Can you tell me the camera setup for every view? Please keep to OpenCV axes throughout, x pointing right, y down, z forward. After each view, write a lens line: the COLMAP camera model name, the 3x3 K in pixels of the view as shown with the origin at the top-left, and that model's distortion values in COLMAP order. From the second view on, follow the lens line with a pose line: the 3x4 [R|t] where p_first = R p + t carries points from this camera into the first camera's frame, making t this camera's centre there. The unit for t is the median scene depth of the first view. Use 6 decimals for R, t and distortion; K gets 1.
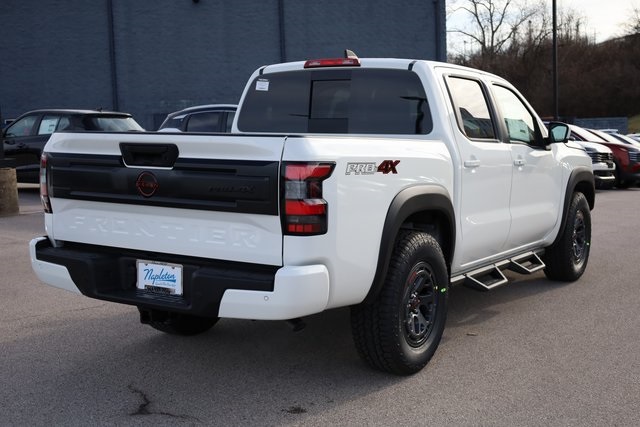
lens RADIAL K [[877.8, 0, 320.0], [0, 877.8, 255.0], [0, 0, 1]] dist [0.000378, -0.010942]
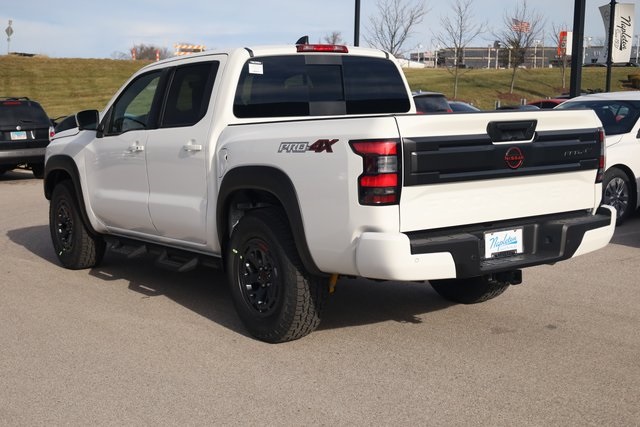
lens RADIAL K [[906.8, 0, 320.0], [0, 906.8, 213.5], [0, 0, 1]] dist [0.011804, 0.021726]
pose [[0.383502, -0.129729, 0.914383, -1.291550], [0.165034, 0.983775, 0.070357, -0.126851], [-0.908675, 0.123922, 0.398689, 0.747739]]
